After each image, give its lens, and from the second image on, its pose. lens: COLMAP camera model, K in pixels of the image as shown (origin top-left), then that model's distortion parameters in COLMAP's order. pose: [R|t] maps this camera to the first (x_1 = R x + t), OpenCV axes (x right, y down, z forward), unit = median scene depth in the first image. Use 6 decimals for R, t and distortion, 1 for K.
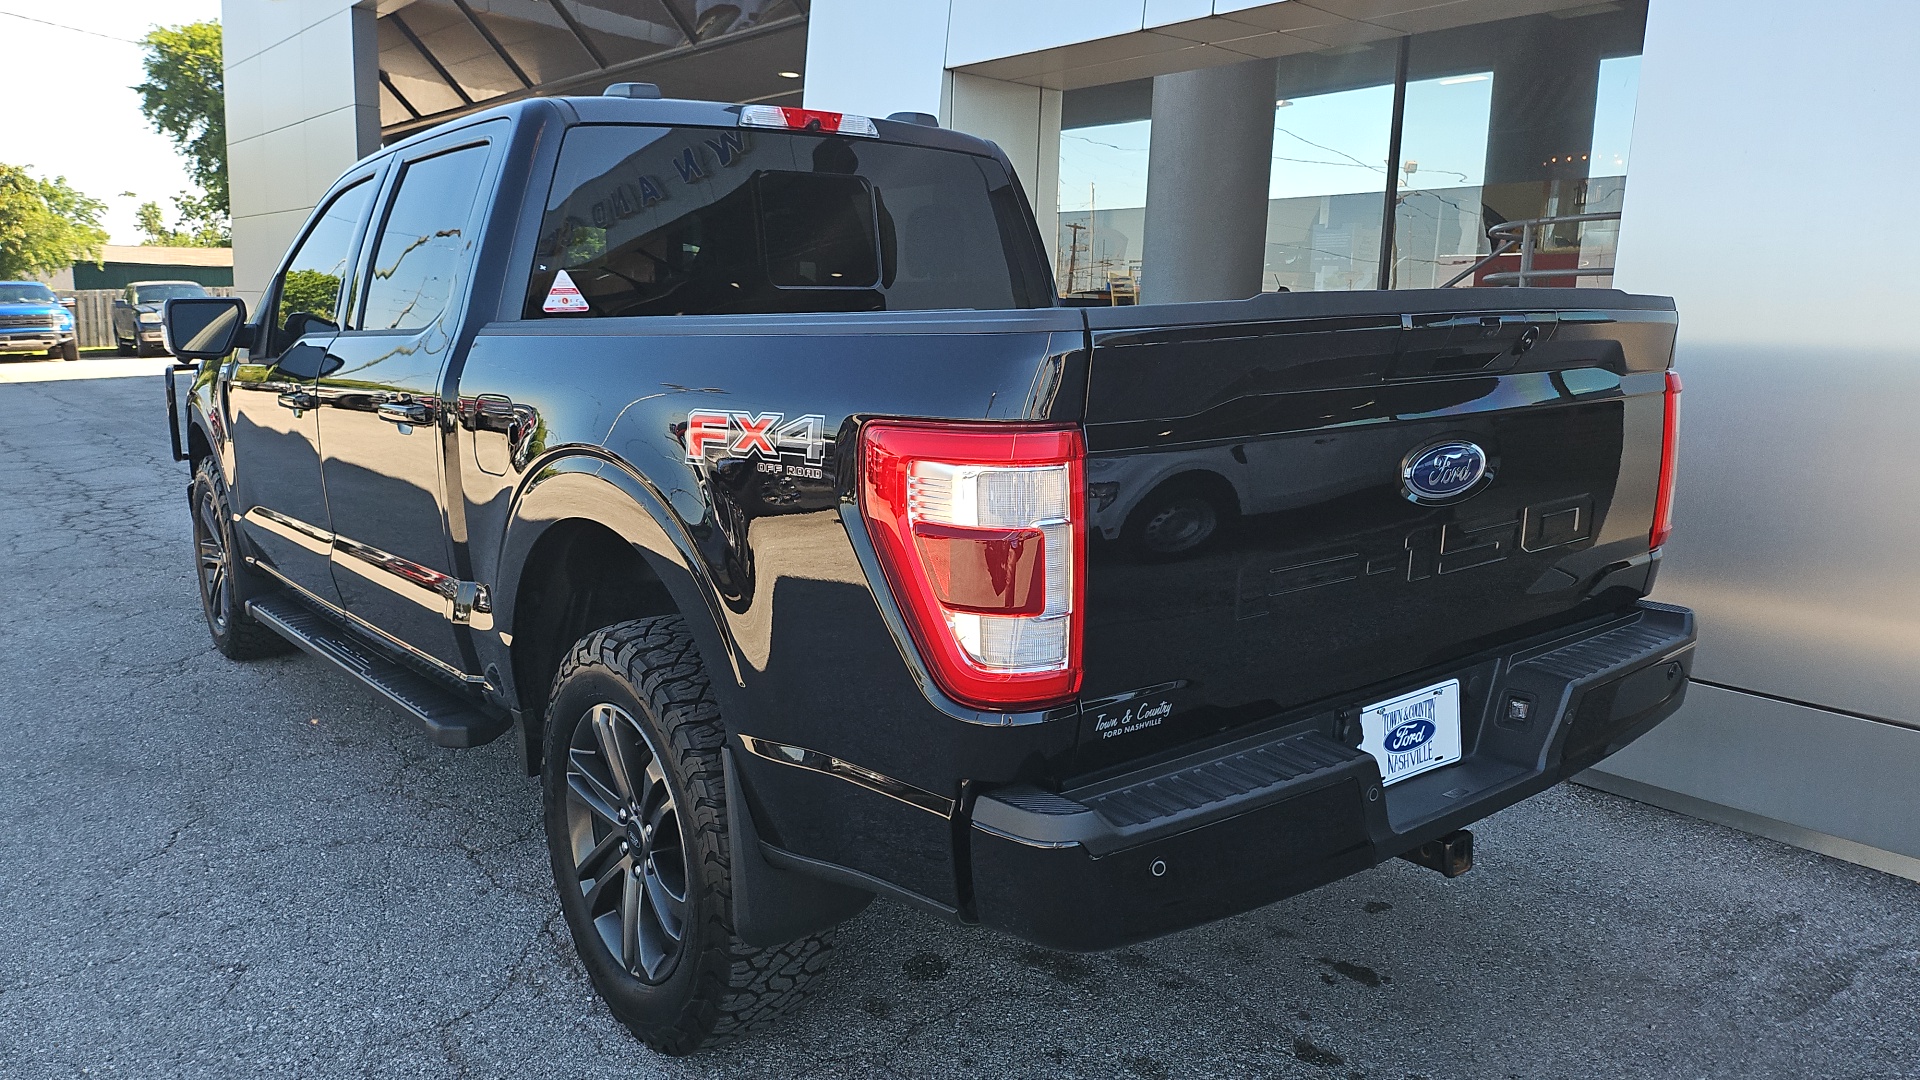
lens RADIAL K [[1324.8, 0, 965.3], [0, 1324.8, 546.4], [0, 0, 1]] dist [0.035514, -0.055896]
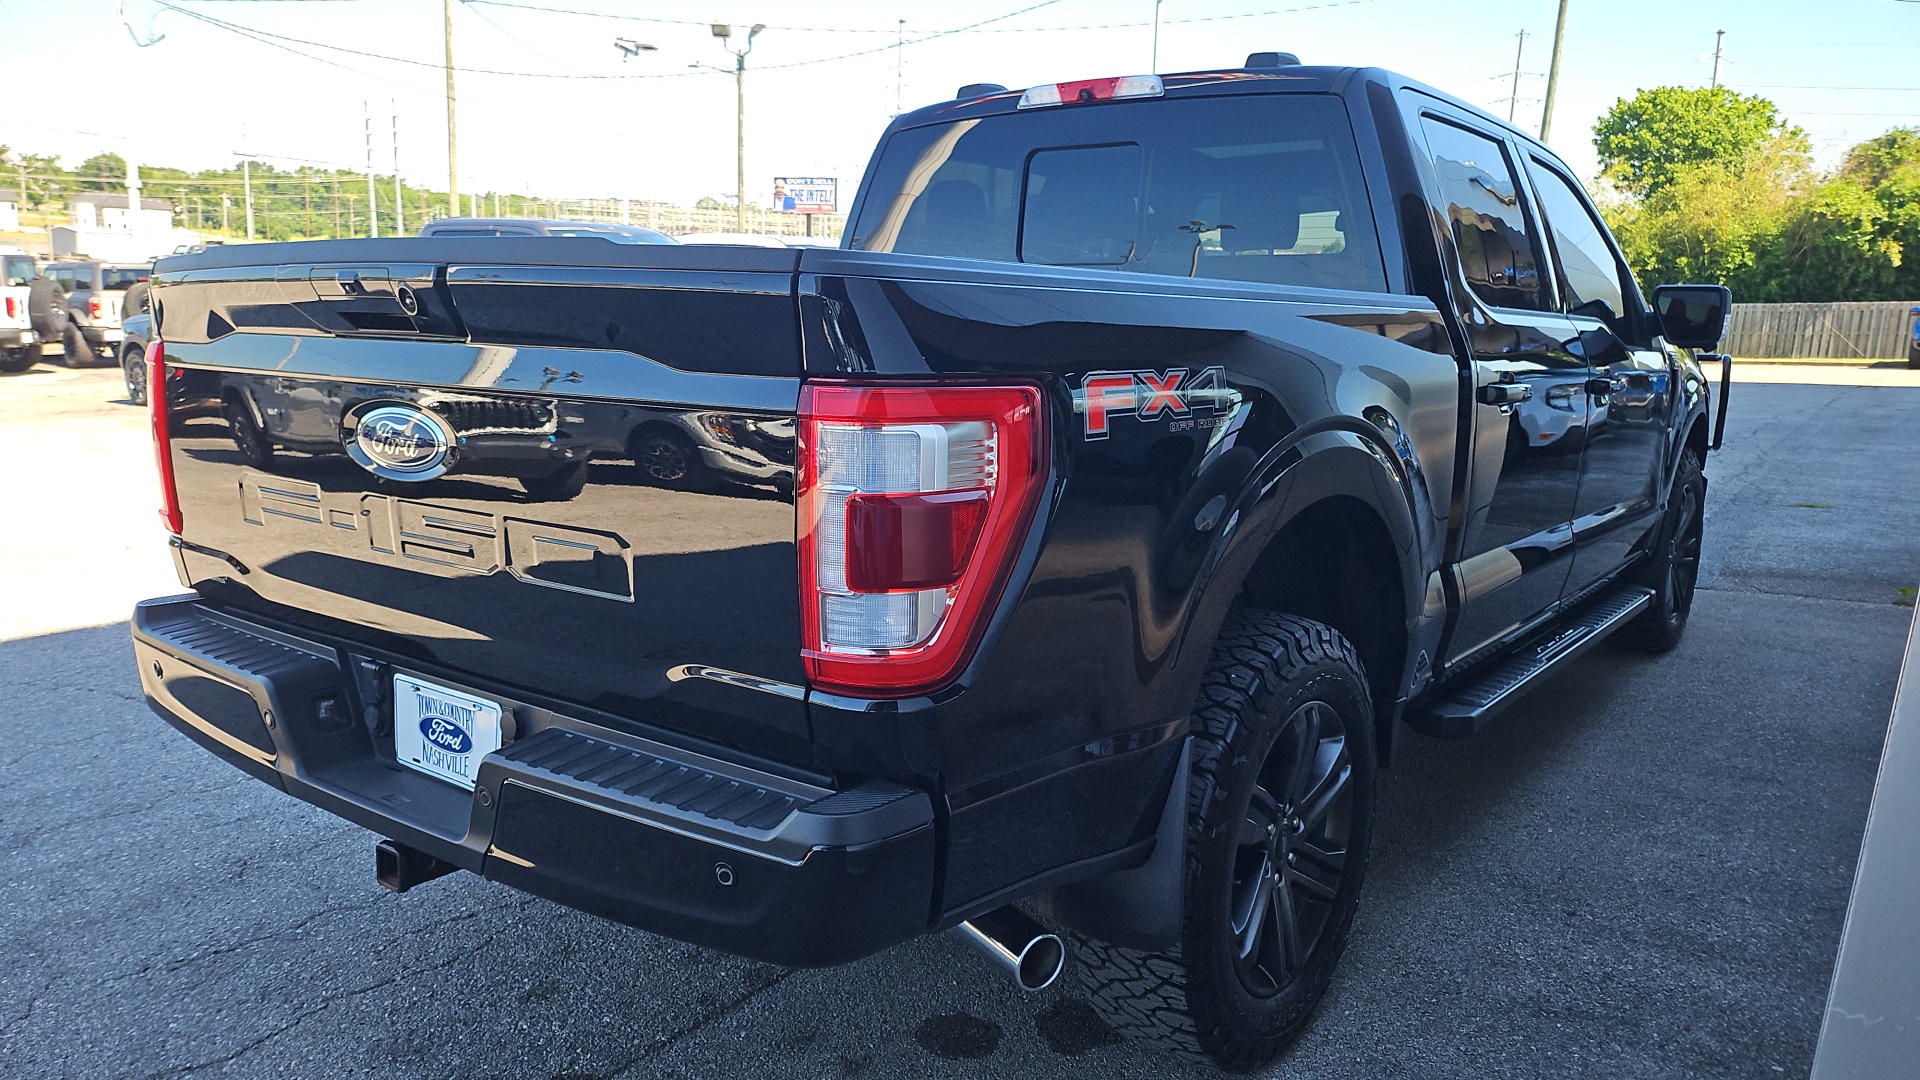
lens RADIAL K [[1324.8, 0, 965.3], [0, 1324.8, 546.4], [0, 0, 1]] dist [0.035514, -0.055896]
pose [[0.268741, 0.178502, -0.946528, 1.264428], [-0.189123, 0.973329, 0.129860, -0.167939], [0.944463, 0.144112, 0.295333, 1.045676]]
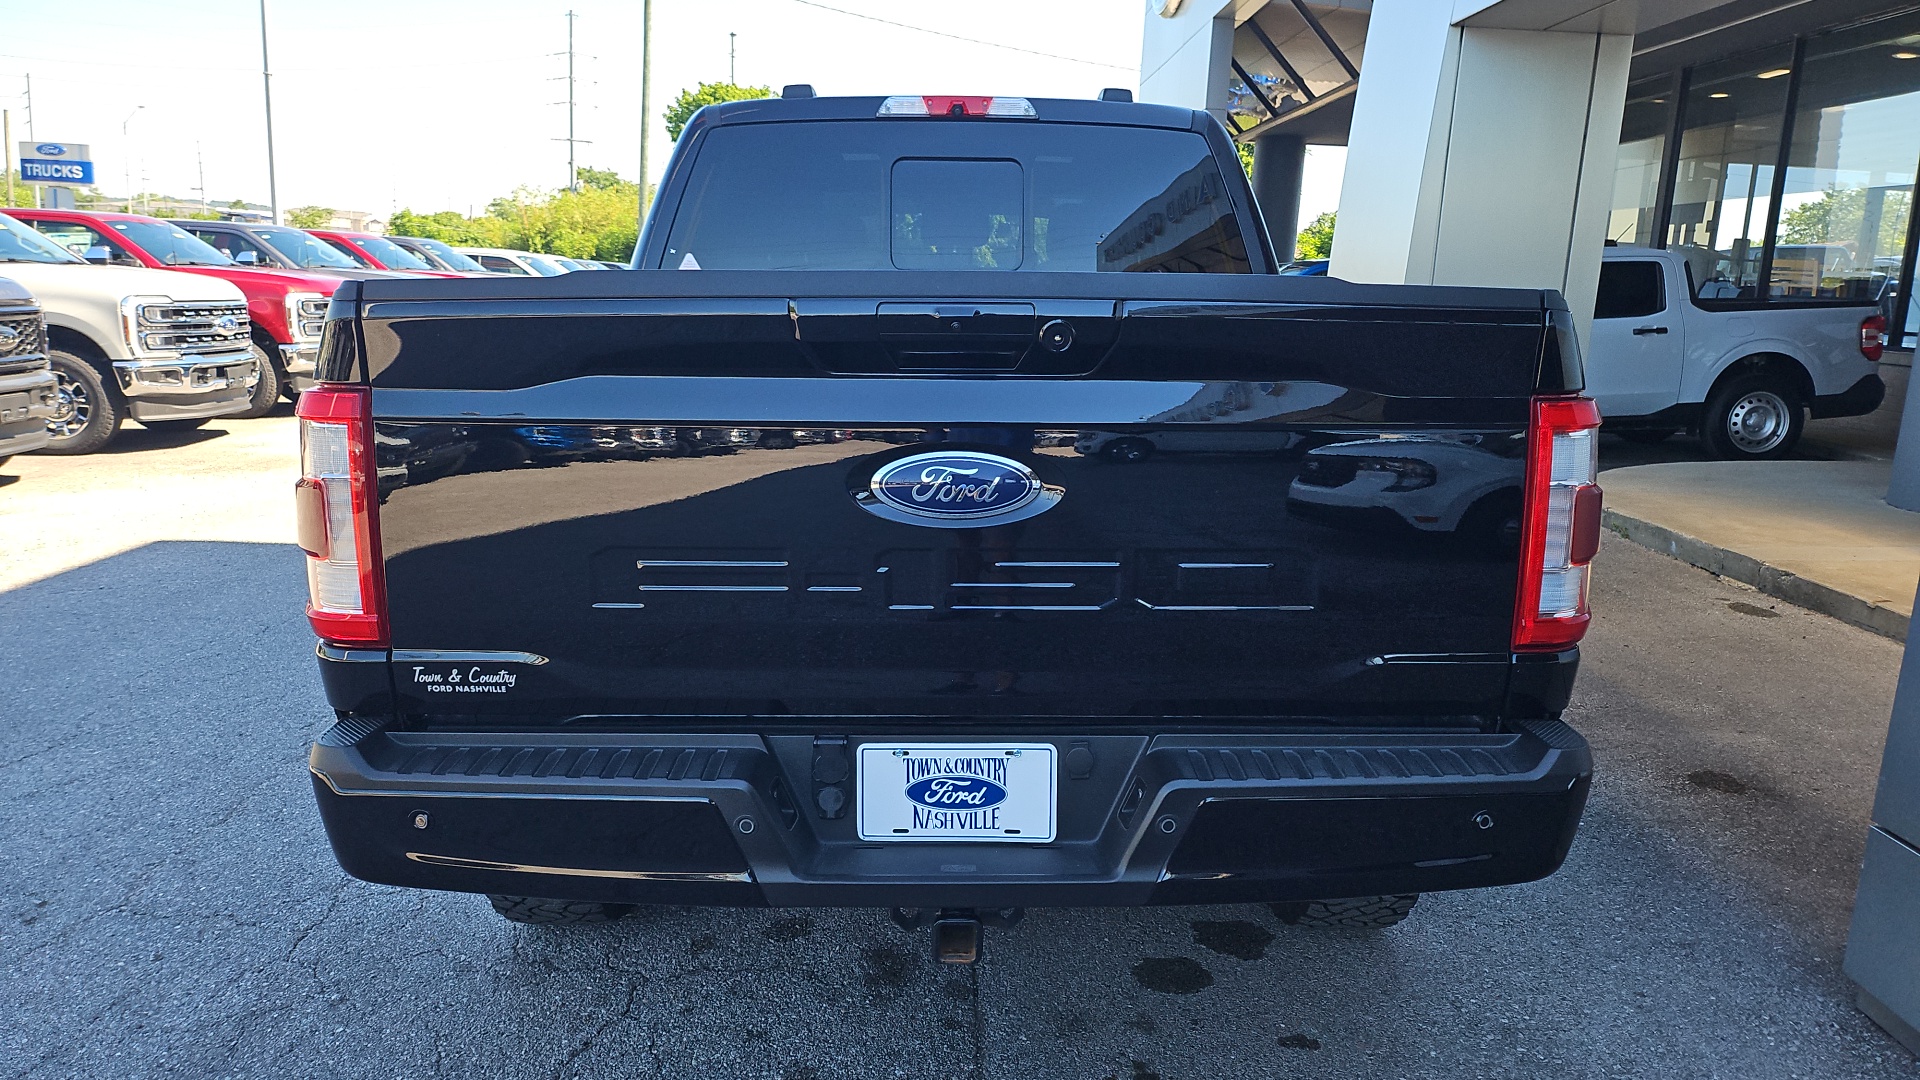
lens RADIAL K [[1324.8, 0, 965.3], [0, 1324.8, 546.4], [0, 0, 1]] dist [0.035514, -0.055896]
pose [[0.794196, 0.128997, -0.593812, 0.825528], [-0.123777, 0.991062, 0.049748, -0.058886], [0.594922, 0.033990, 0.803064, 0.308522]]
